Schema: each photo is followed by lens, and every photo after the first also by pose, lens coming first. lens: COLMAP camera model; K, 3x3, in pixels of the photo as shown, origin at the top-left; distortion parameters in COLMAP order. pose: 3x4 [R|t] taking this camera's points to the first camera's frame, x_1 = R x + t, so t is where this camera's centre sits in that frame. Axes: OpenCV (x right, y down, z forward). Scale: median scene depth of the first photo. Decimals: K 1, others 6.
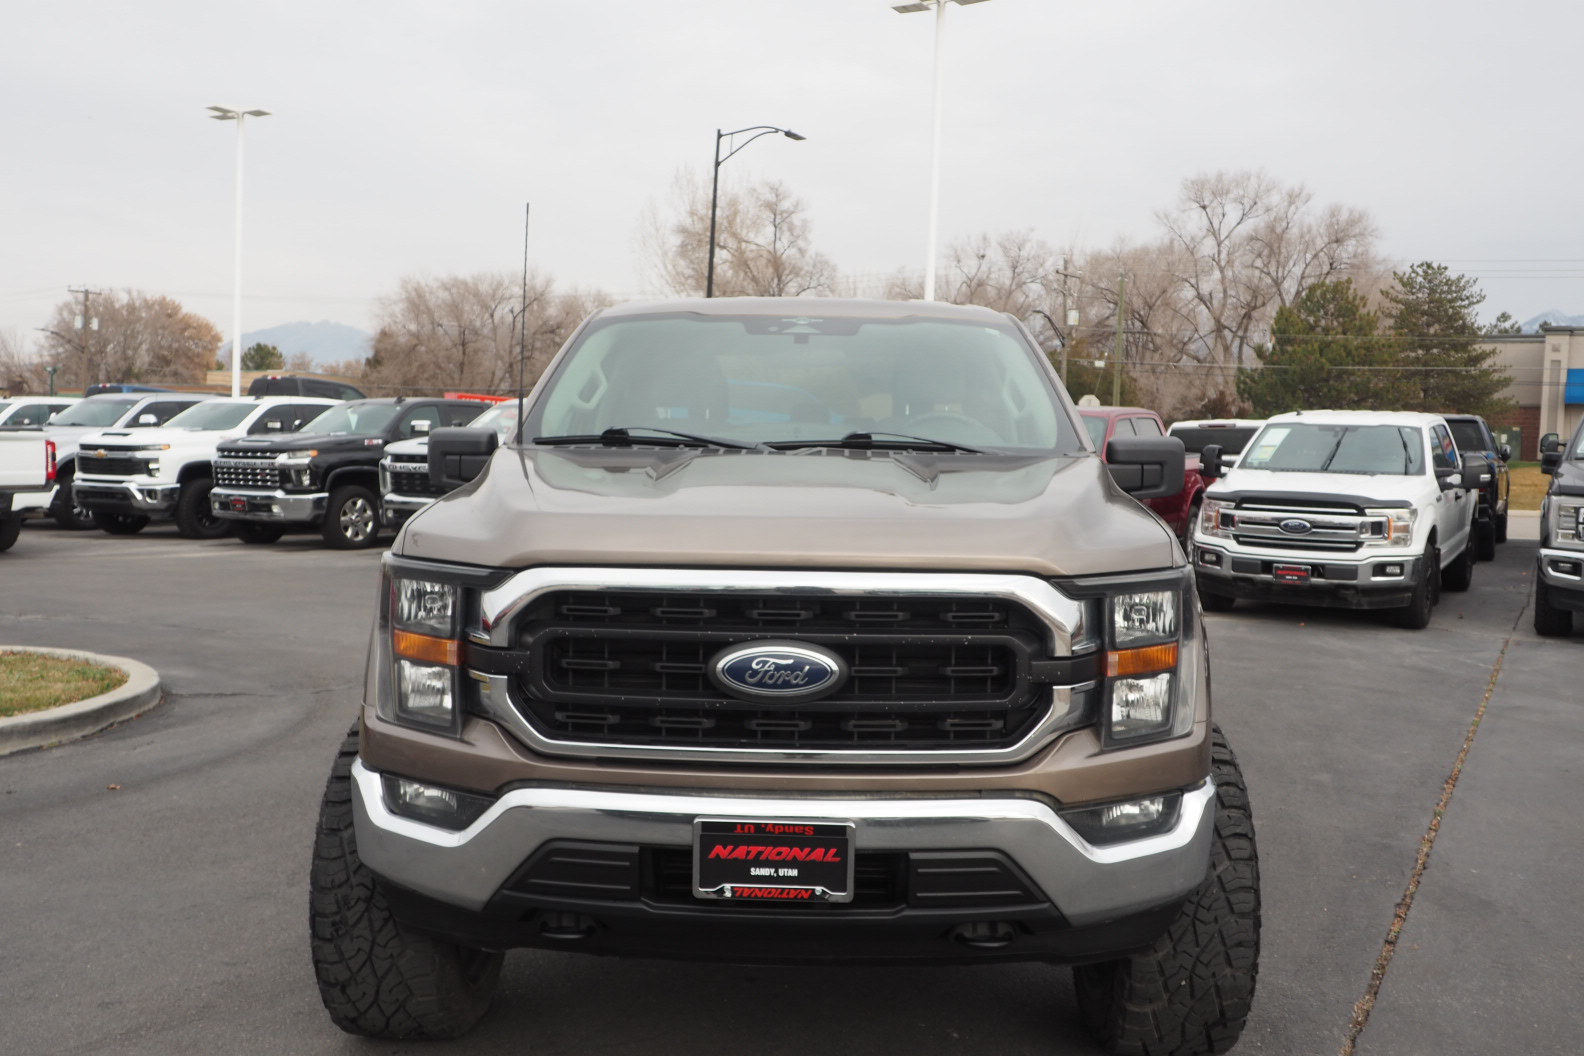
lens RADIAL K [[1482.9, 0, 795.9], [0, 1482.9, 528.0], [0, 0, 1]] dist [-0.032418, 0.000000]
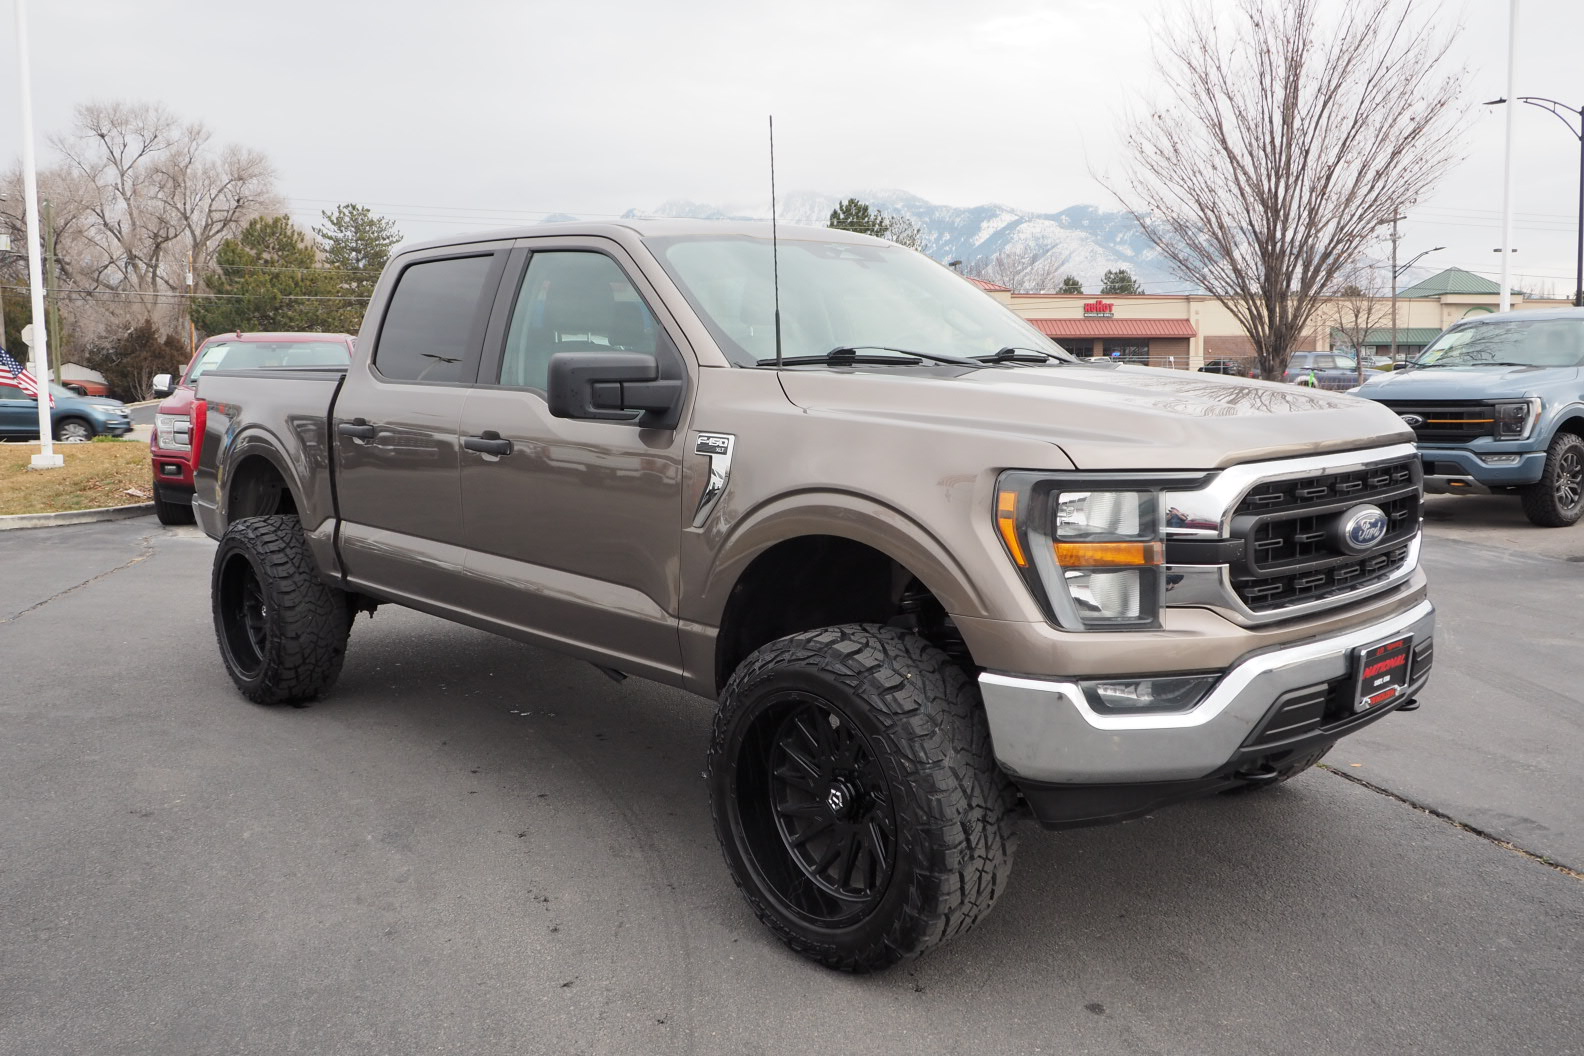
lens RADIAL K [[1327.2, 0, 785.2], [0, 1327.2, 534.5], [0, 0, 1]] dist [-0.015314, -0.006494]
pose [[0.699608, -0.113602, 0.705439, -0.086599], [0.064978, 0.993305, 0.095519, -0.003102], [-0.711567, -0.020987, 0.702305, 0.040073]]
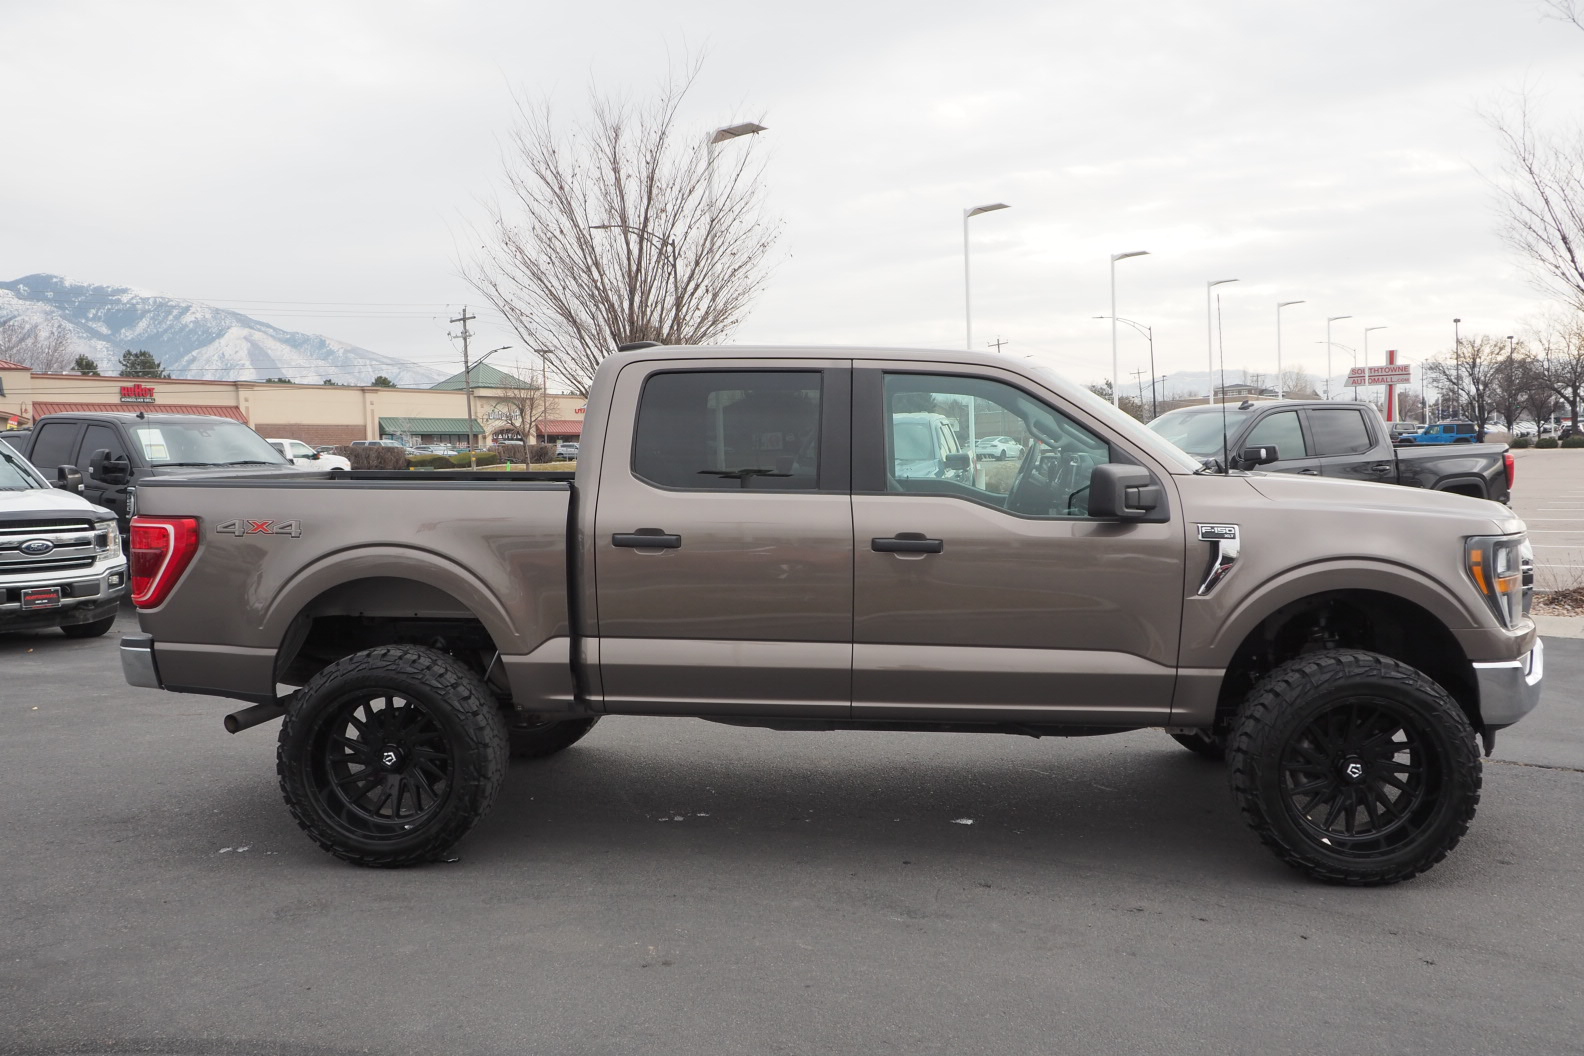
lens RADIAL K [[1433.9, 0, 719.9], [0, 1433.9, 517.8], [0, 0, 1]] dist [0.002916, -0.047916]
pose [[0.029164, -0.069528, 0.997154, -0.159066], [0.070419, 0.995242, 0.067336, -0.014428], [-0.997091, 0.068255, 0.033921, 0.149620]]
